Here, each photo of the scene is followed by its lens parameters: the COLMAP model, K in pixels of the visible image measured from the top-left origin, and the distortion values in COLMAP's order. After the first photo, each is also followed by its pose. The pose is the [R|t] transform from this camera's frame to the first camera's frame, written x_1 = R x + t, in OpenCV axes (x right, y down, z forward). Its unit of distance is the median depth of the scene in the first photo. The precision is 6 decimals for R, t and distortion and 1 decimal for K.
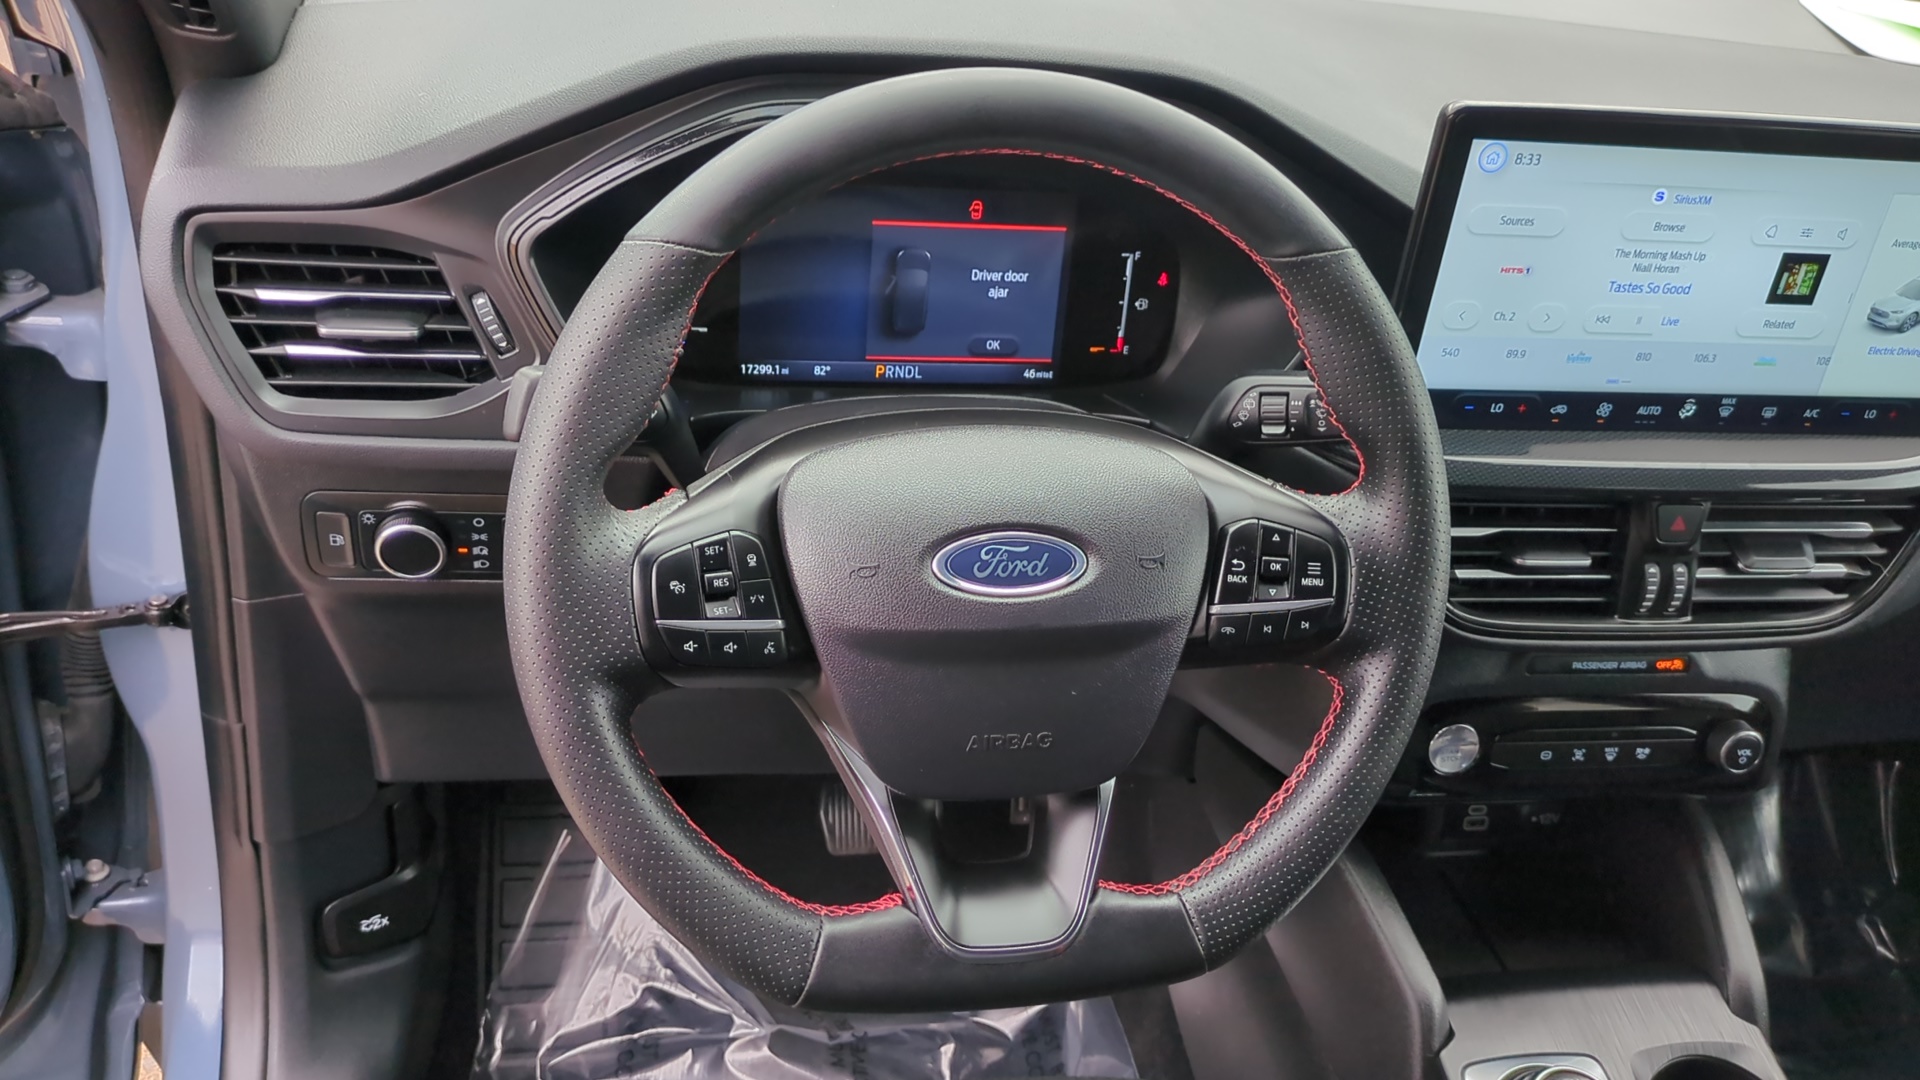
lens RADIAL K [[1614.9, 0, 969.5], [0, 1614.9, 541.4], [0, 0, 1]] dist [0.016572, -0.020049]
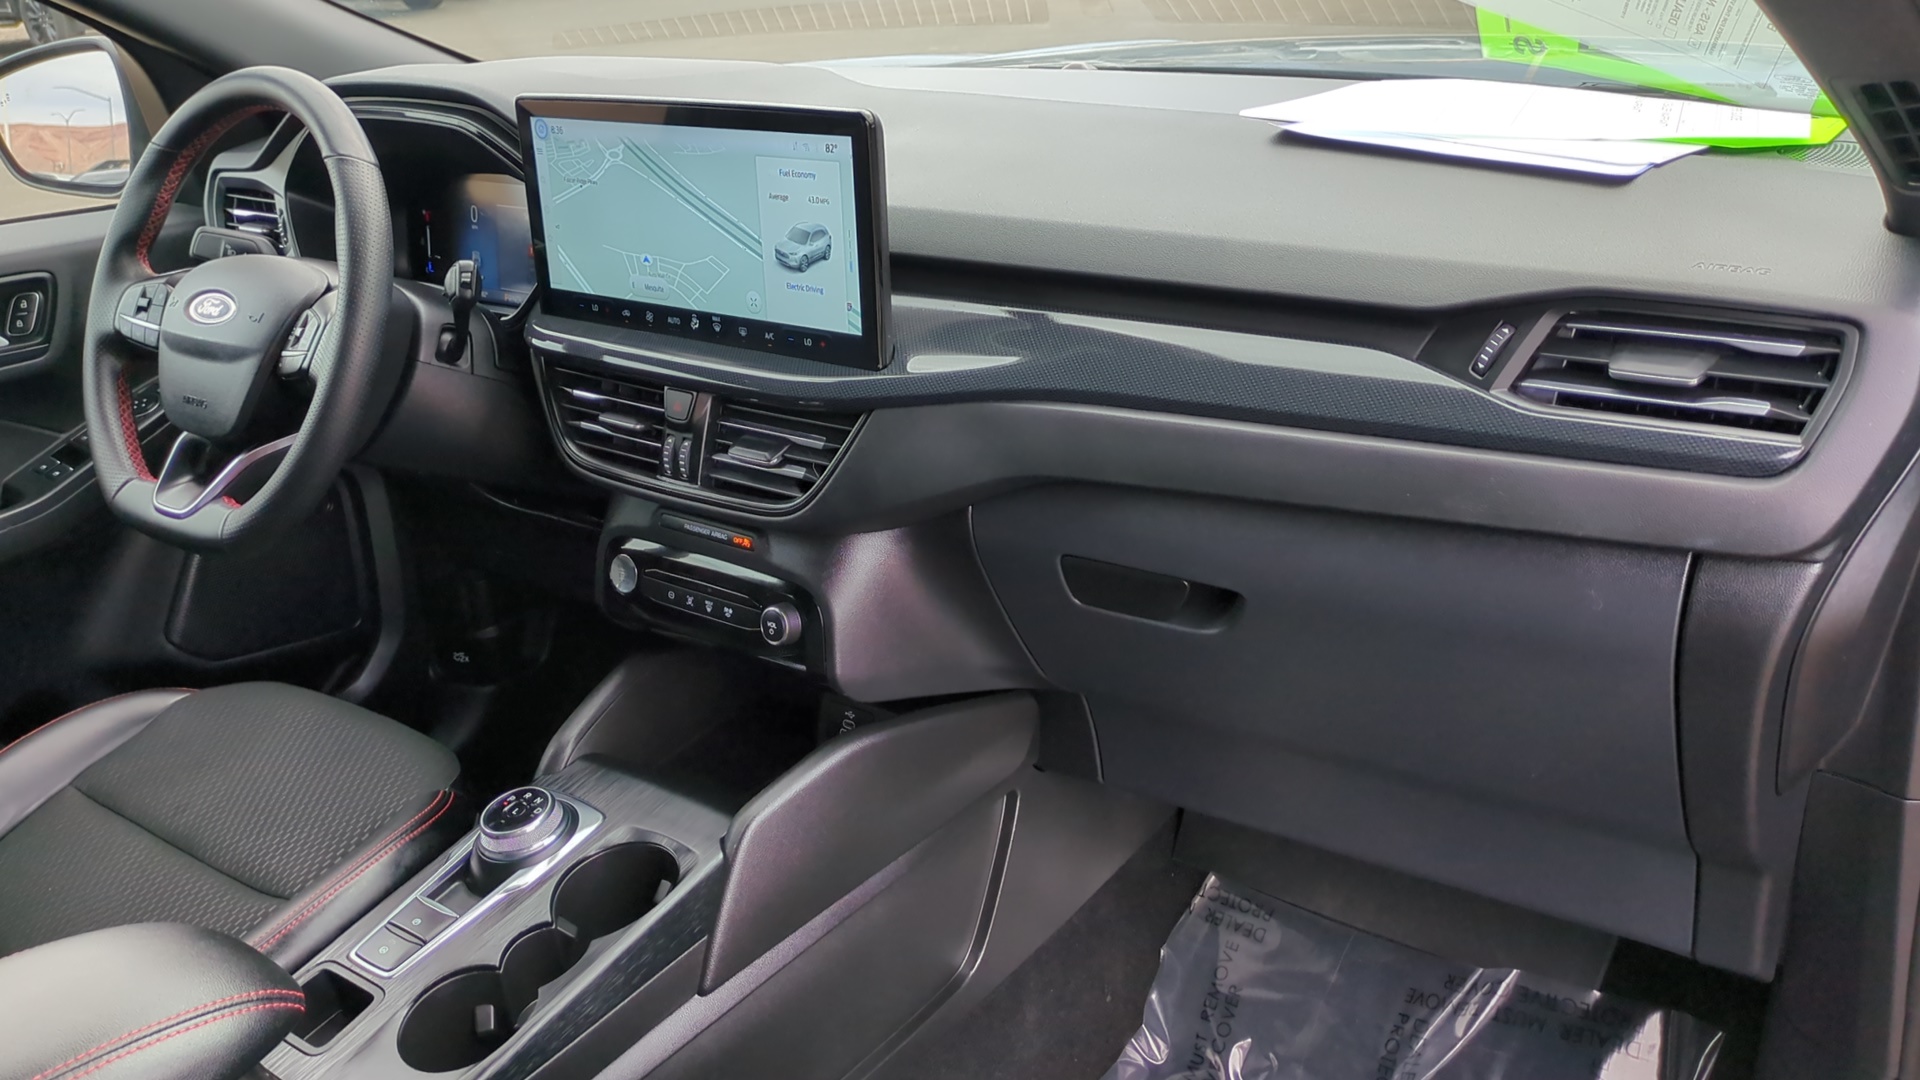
lens RADIAL K [[1620.0, 0, 956.5], [0, 1620.0, 572.1], [0, 0, 1]] dist [0.019567, -0.001274]
pose [[0.651489, 0.153952, -0.742873, 1.800408], [-0.286119, 0.956746, -0.052648, 0.141419], [0.702636, 0.246850, 0.667359, 0.325654]]
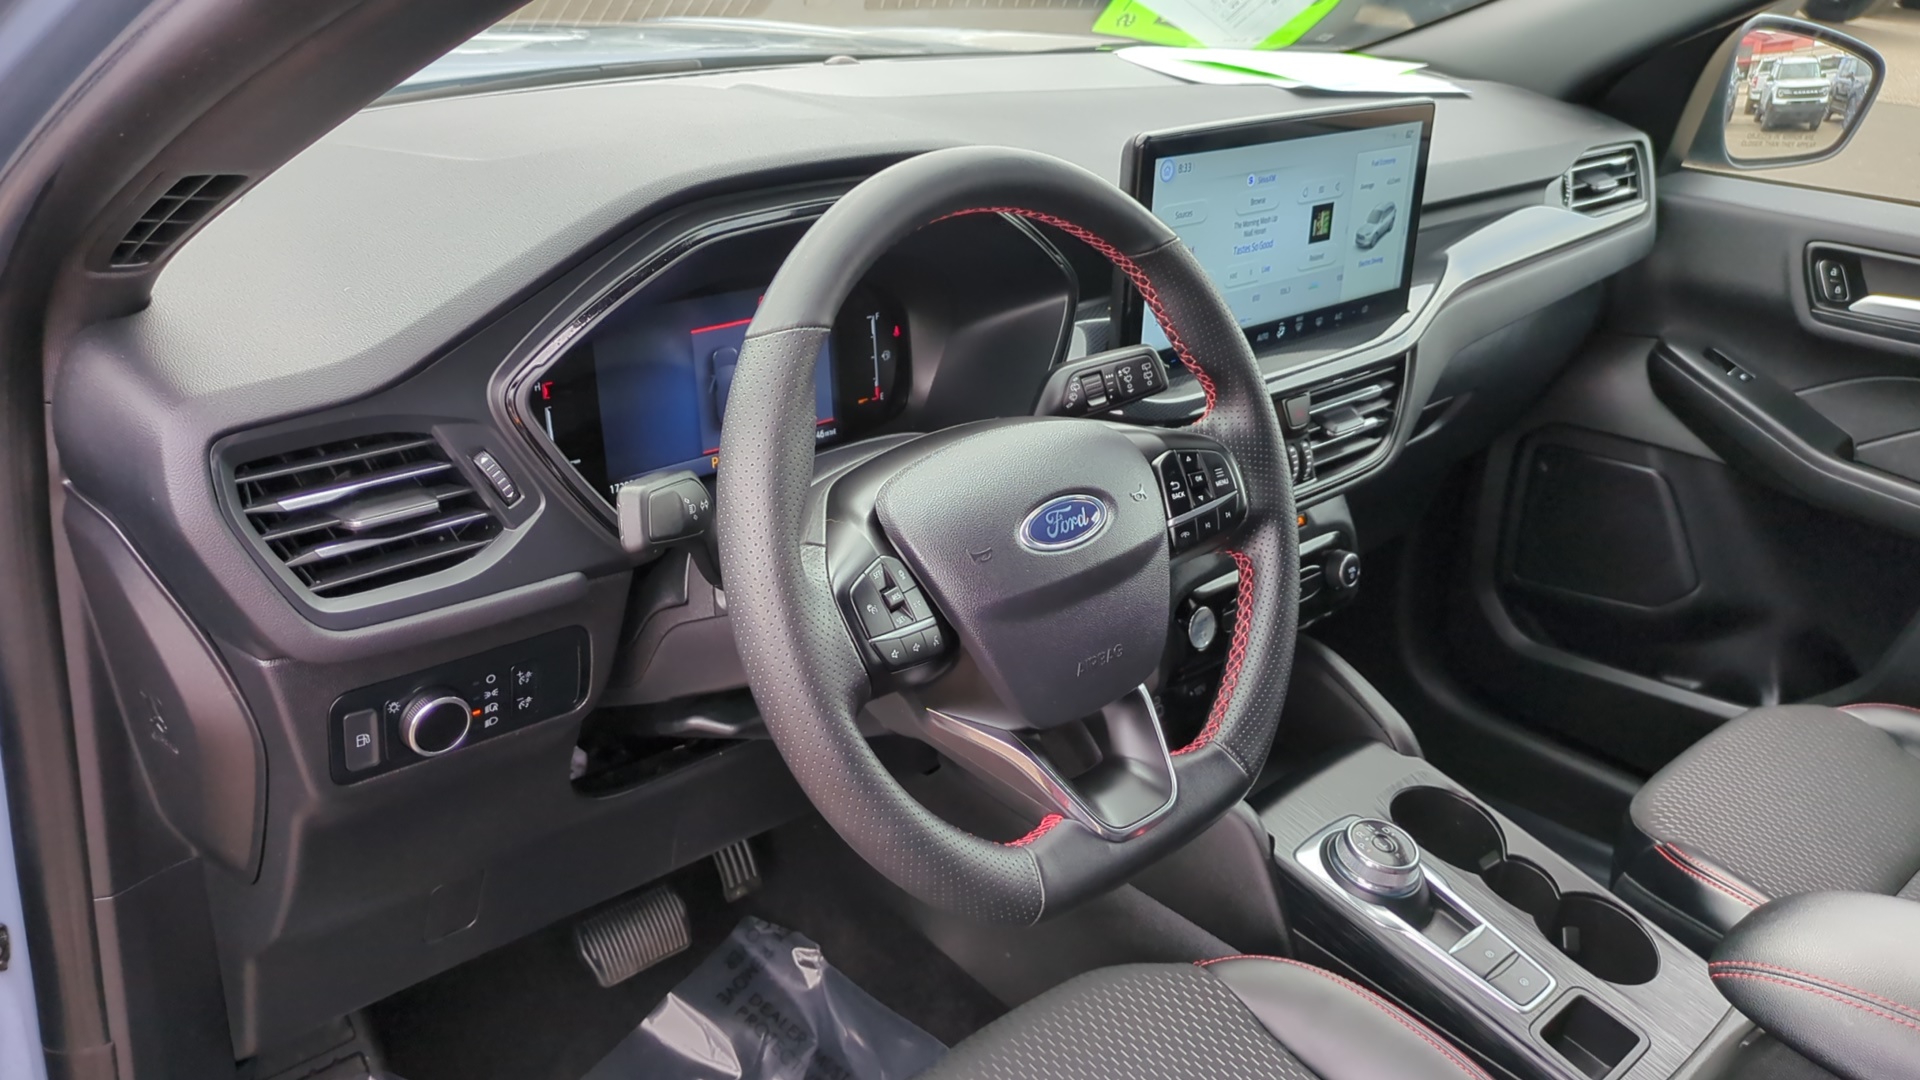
lens RADIAL K [[1620.0, 0, 956.5], [0, 1620.0, 572.1], [0, 0, 1]] dist [0.019567, -0.001274]
pose [[0.825551, -0.288305, 0.485124, -0.566904], [0.321166, 0.946885, 0.016186, 0.002408], [-0.464023, 0.142443, 0.874296, -0.056073]]
